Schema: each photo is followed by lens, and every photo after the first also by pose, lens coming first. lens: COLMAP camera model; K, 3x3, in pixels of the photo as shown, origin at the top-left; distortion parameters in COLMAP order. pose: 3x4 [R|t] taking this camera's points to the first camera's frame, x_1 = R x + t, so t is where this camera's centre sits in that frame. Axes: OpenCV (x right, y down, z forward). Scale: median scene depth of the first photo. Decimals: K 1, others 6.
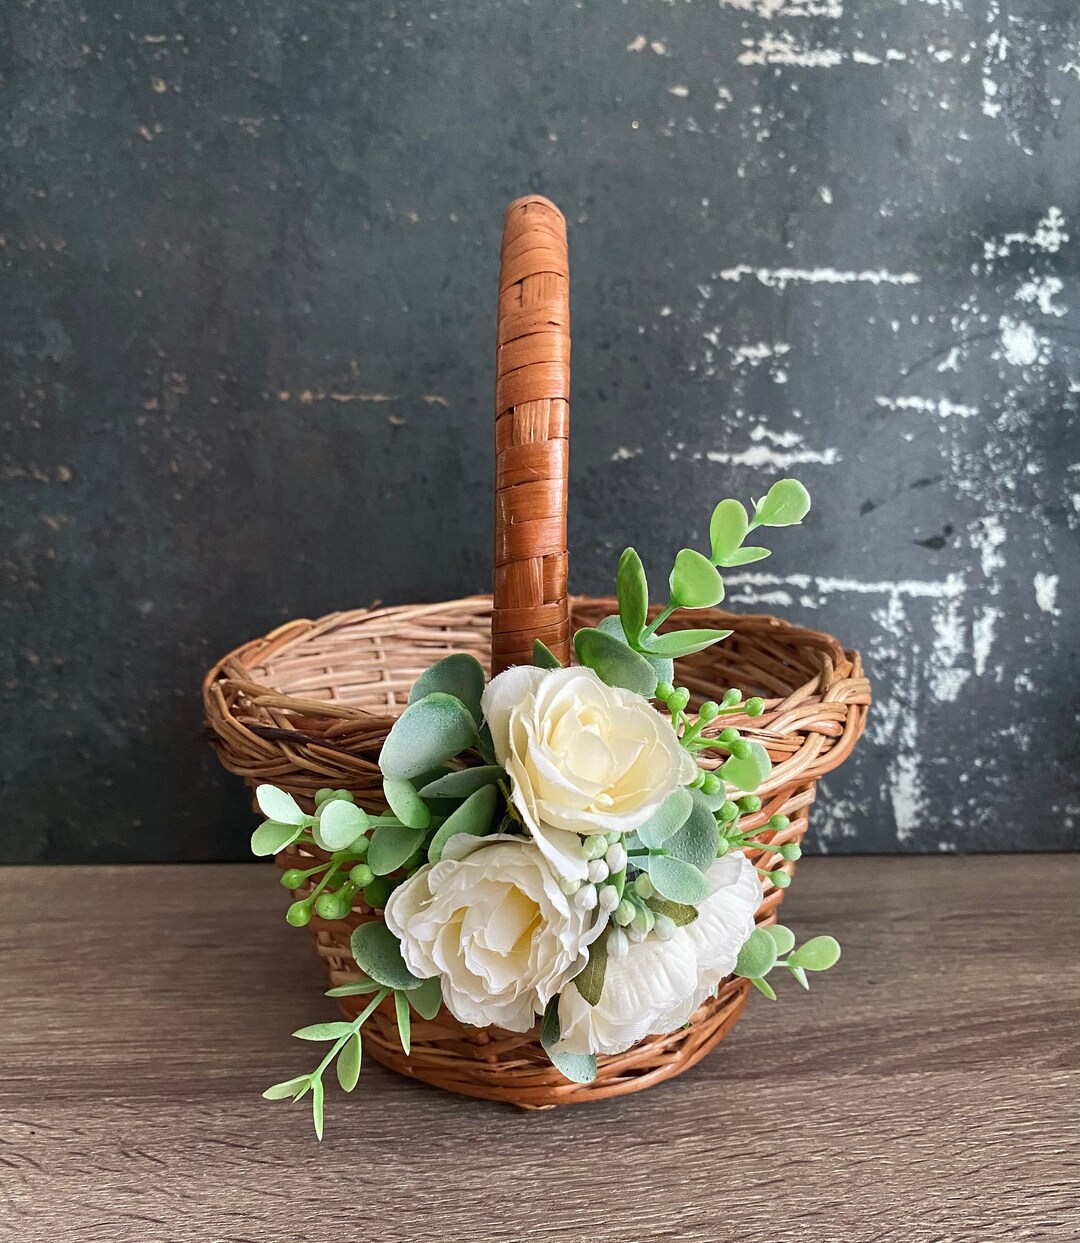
lens RADIAL K [[1129.7, 0, 528.5], [0, 1129.7, 657.9], [0, 0, 1]] dist [-0.005601, 0.000000]
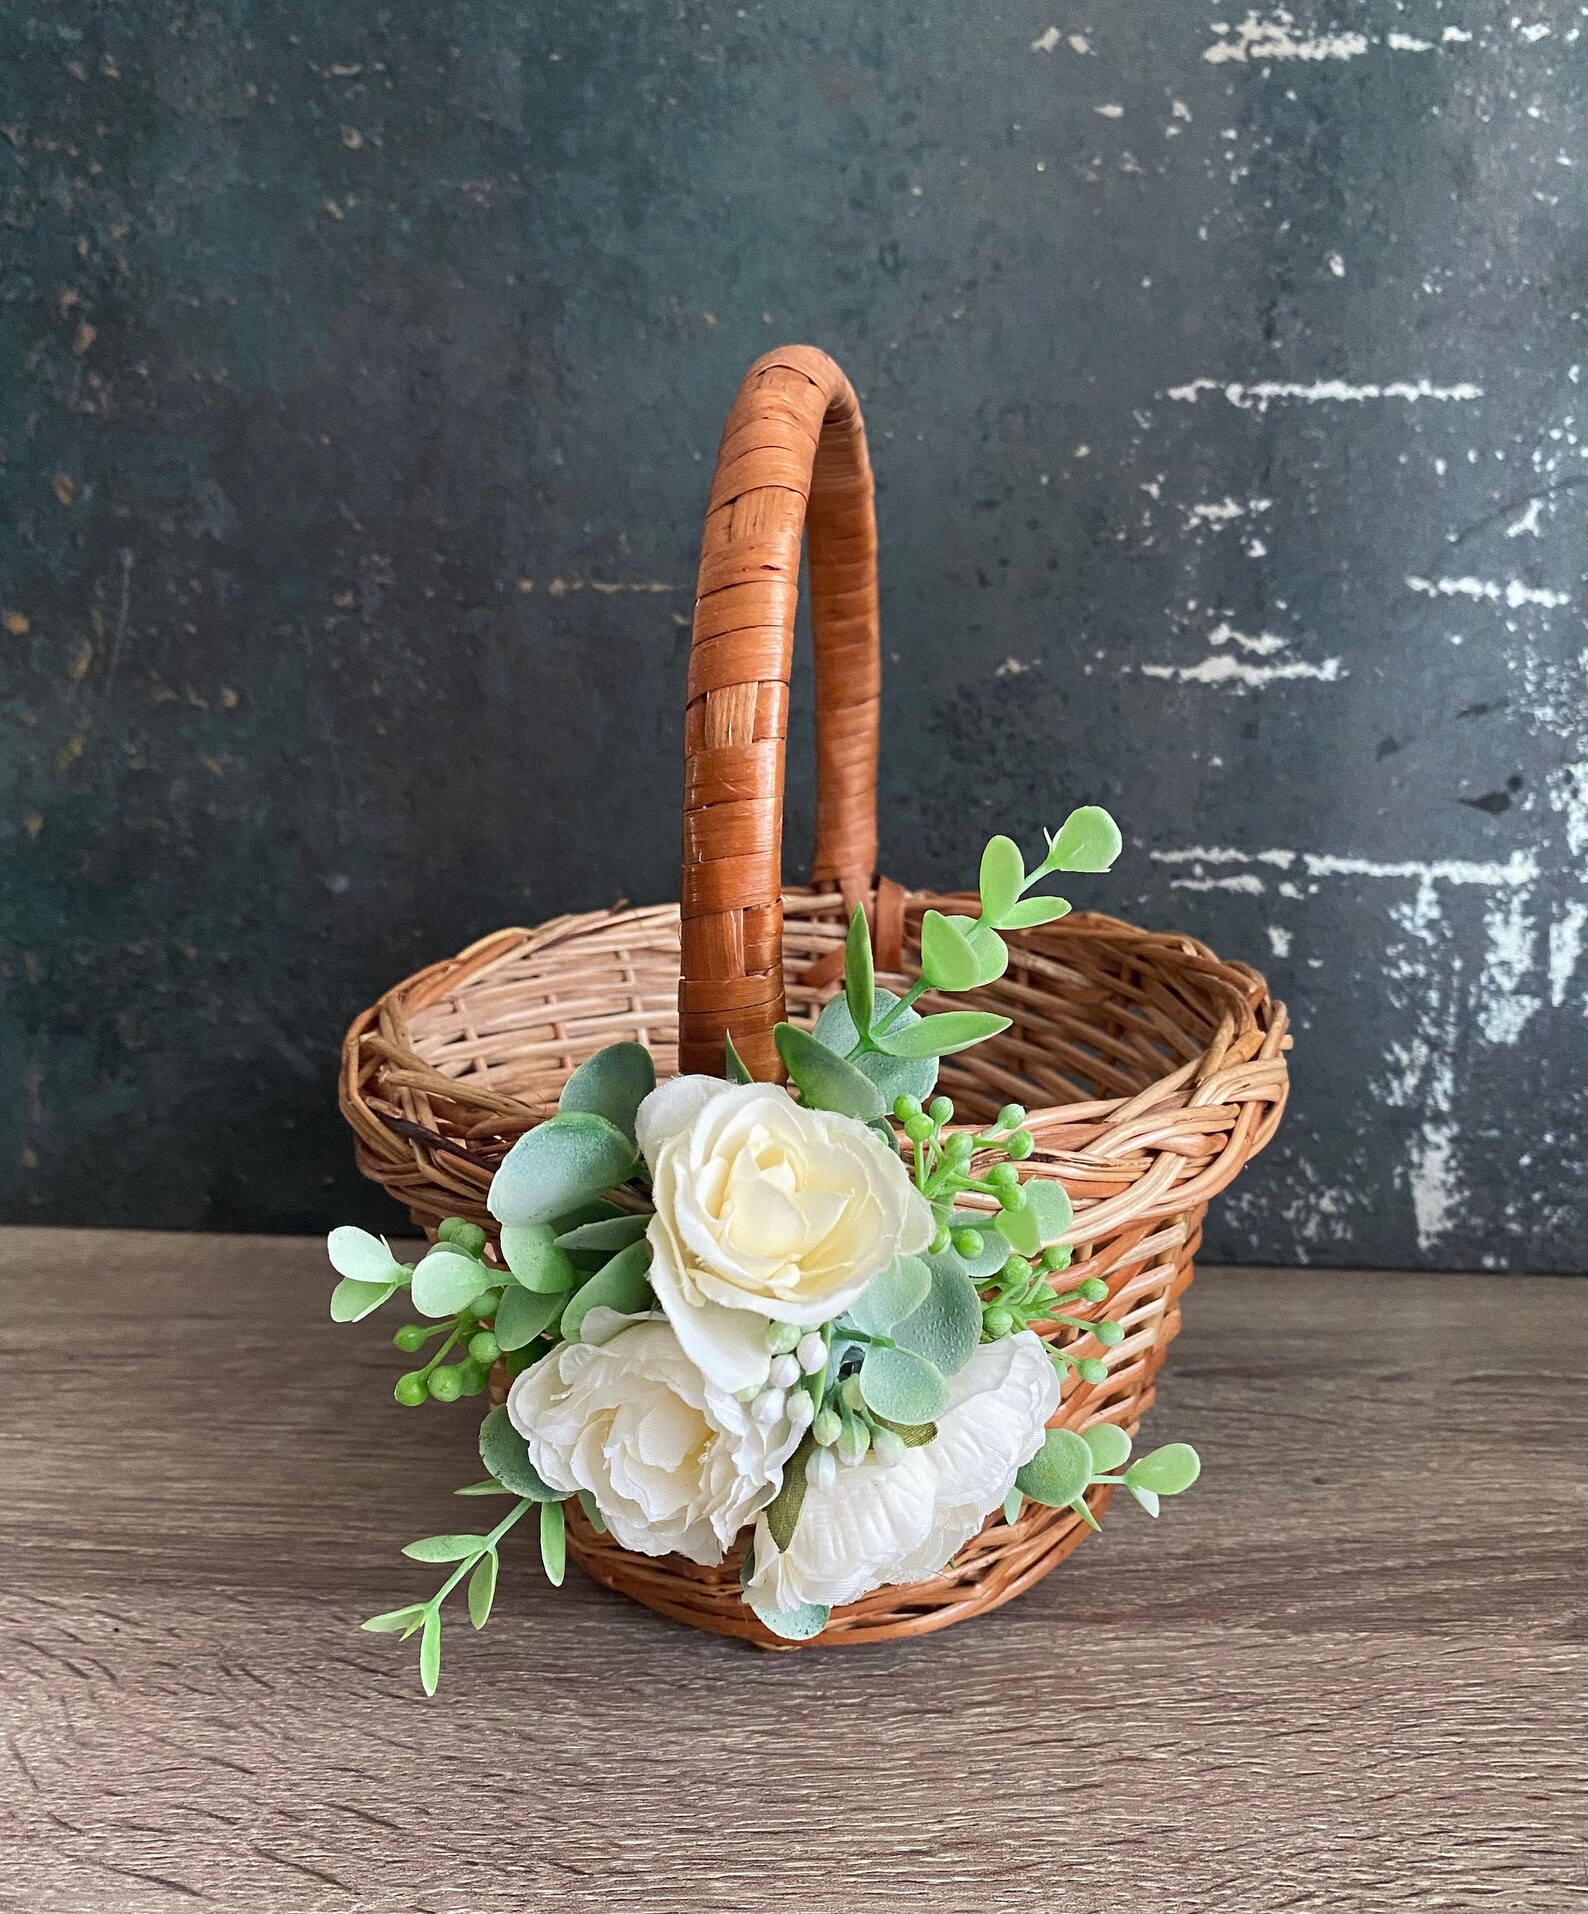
lens RADIAL K [[1662.8, 0, 803.0], [0, 1662.8, 967.8], [0, 0, 1]] dist [-0.003237, -0.000524]
pose [[0.990731, 0.022145, -0.134023, 0.098351], [-0.014106, 0.998060, 0.060637, -0.060815], [0.135106, -0.058185, 0.989121, -0.010086]]
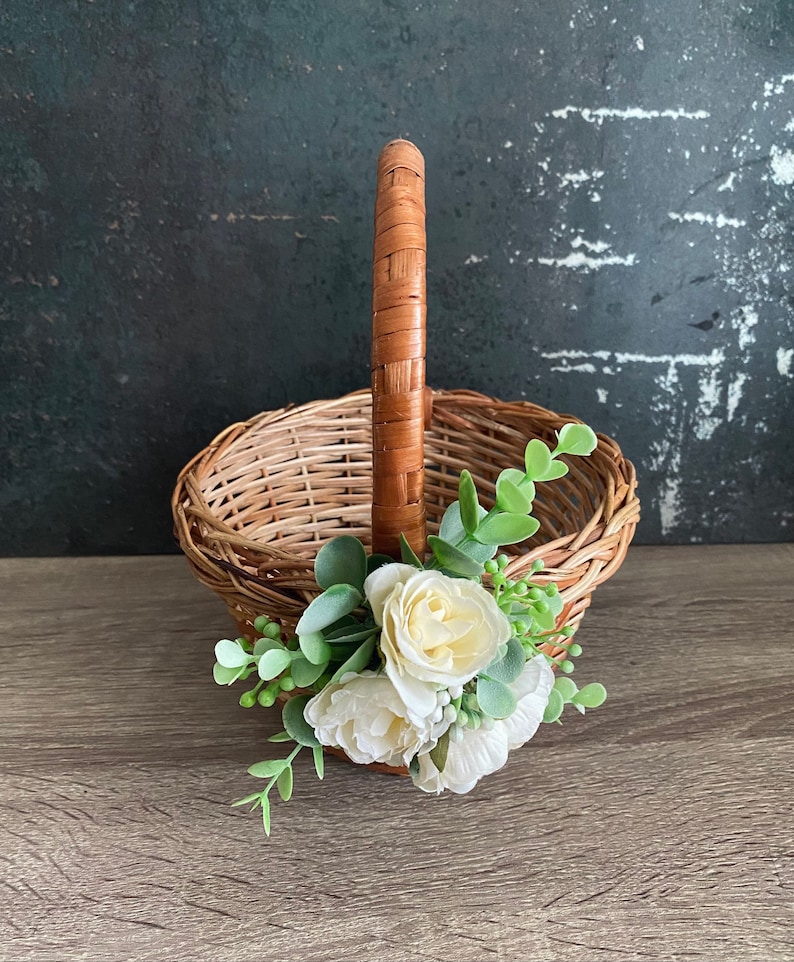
lens RADIAL K [[831.9, 0, 402.3], [0, 831.9, 478.9], [0, 0, 1]] dist [-0.010721, 0.013757]
pose [[0.999940, -0.005310, -0.009616, 0.008984], [0.007524, 0.968892, 0.247368, -0.176715], [0.008004, -0.247426, 0.968874, -0.004929]]
